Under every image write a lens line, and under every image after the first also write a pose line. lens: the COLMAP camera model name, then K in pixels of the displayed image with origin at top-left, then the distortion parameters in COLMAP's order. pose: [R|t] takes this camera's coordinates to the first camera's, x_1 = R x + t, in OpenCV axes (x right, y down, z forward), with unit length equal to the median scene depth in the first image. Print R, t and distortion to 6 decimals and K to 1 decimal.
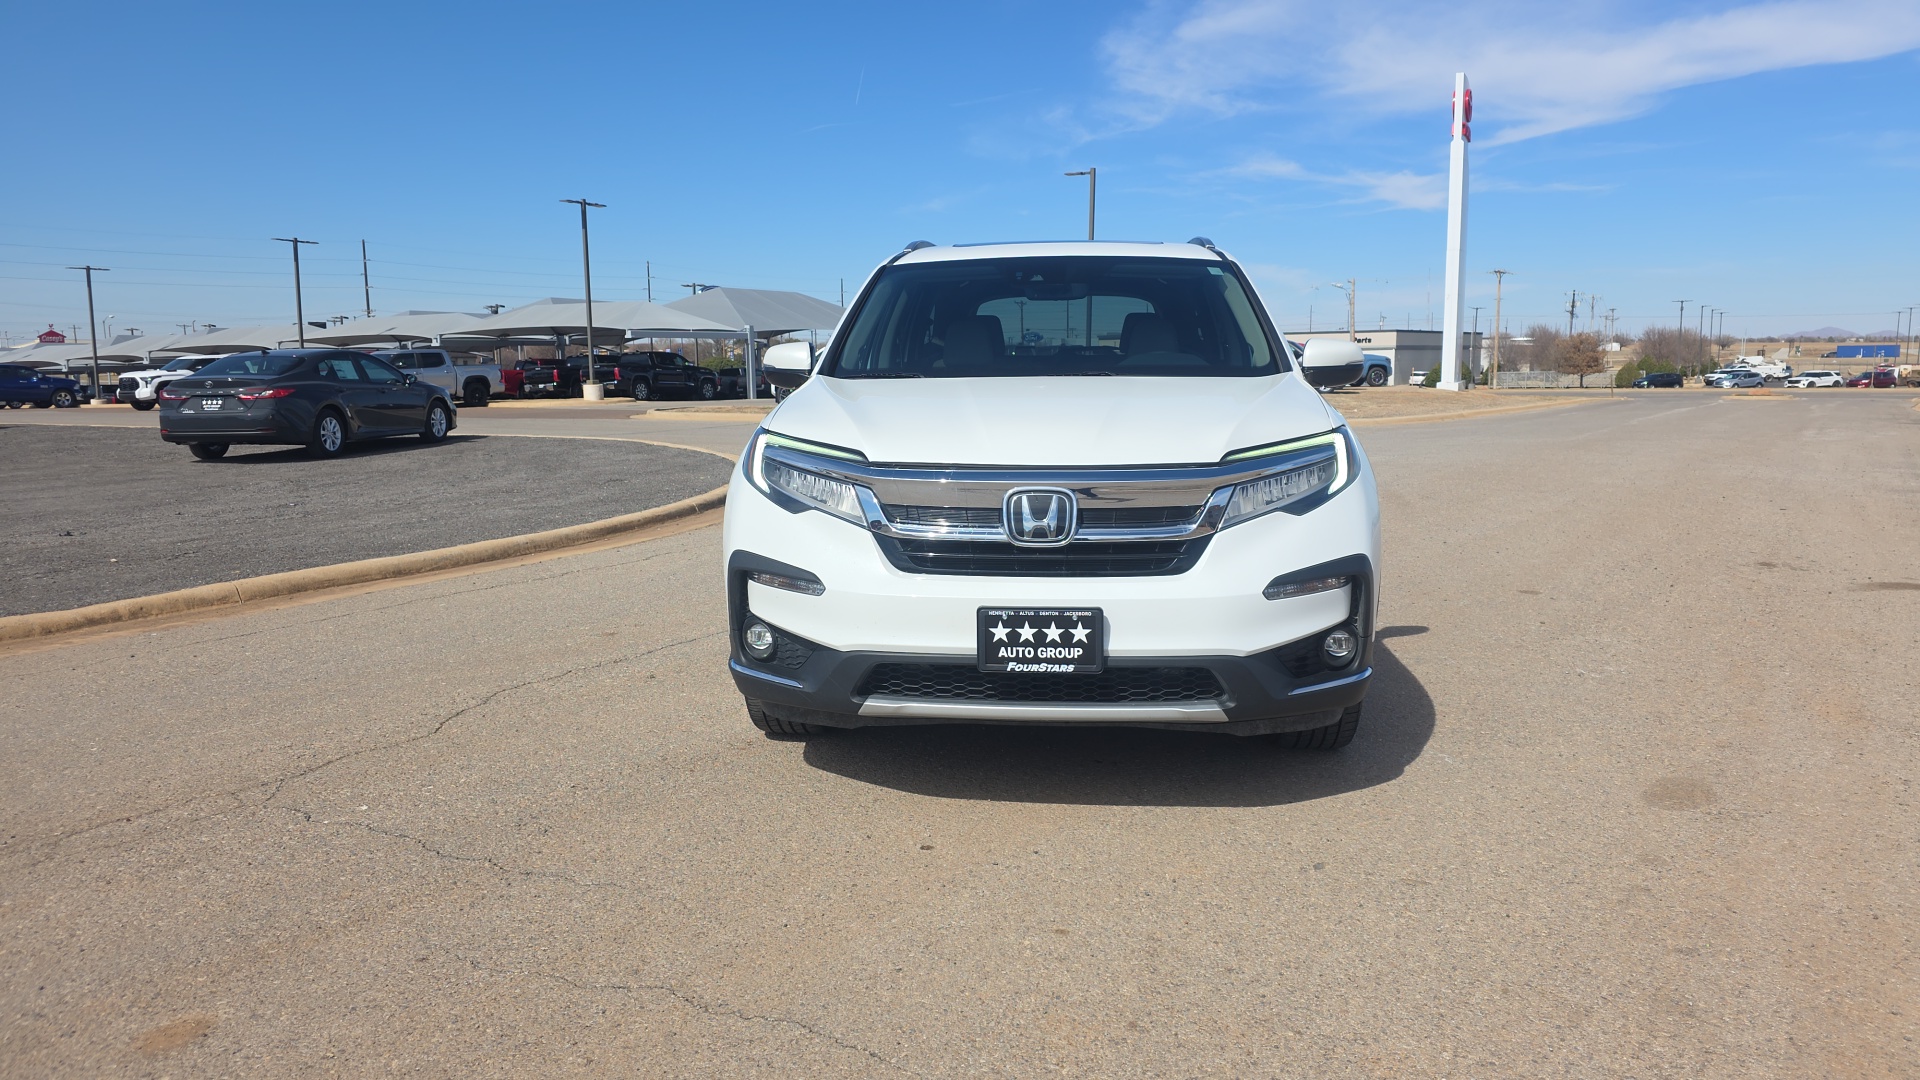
lens RADIAL K [[1297.0, 0, 959.5], [0, 1297.0, 531.8], [0, 0, 1]] dist [0.049932, -0.048392]
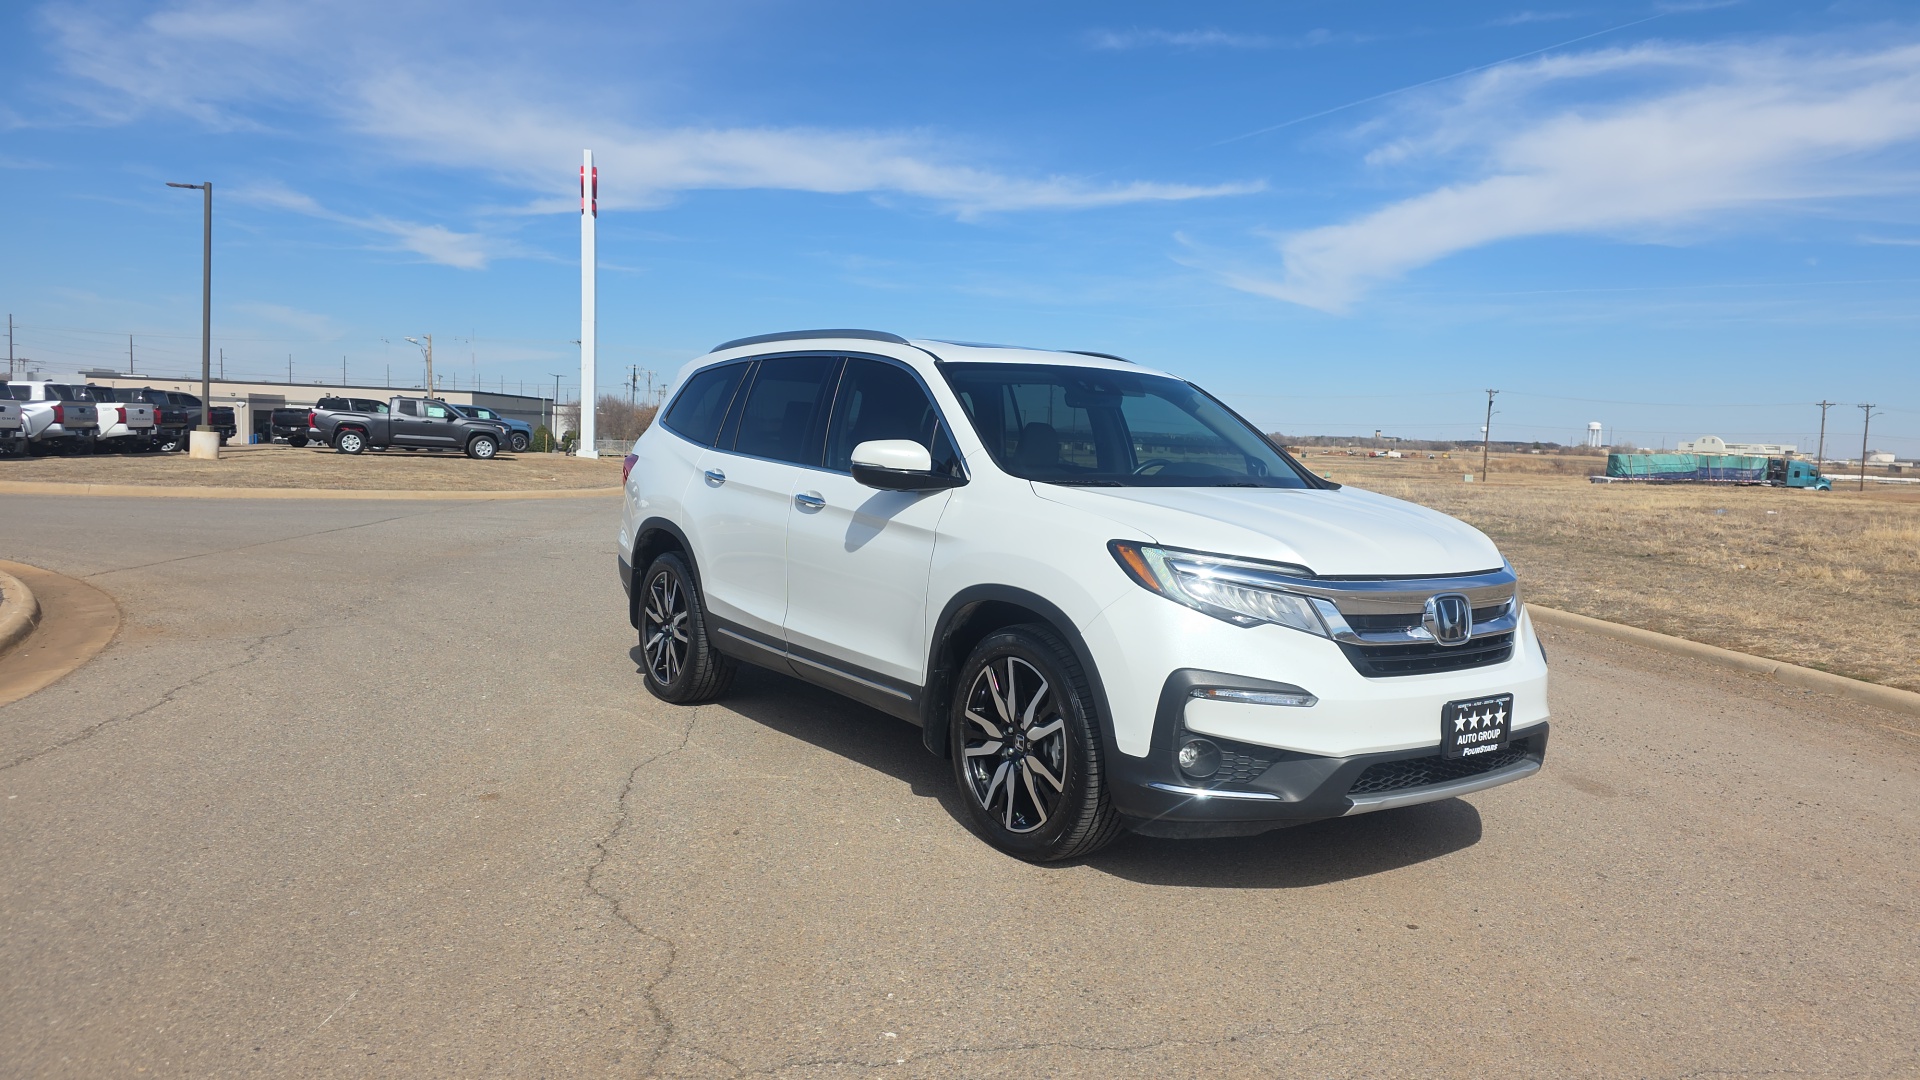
lens RADIAL K [[1322.7, 0, 993.9], [0, 1322.7, 537.6], [0, 0, 1]] dist [0.058131, -0.061550]
pose [[0.740700, -0.013557, 0.671699, -1.022531], [0.043091, 0.998696, -0.027361, -0.069022], [-0.670452, 0.049210, 0.740319, 0.379445]]
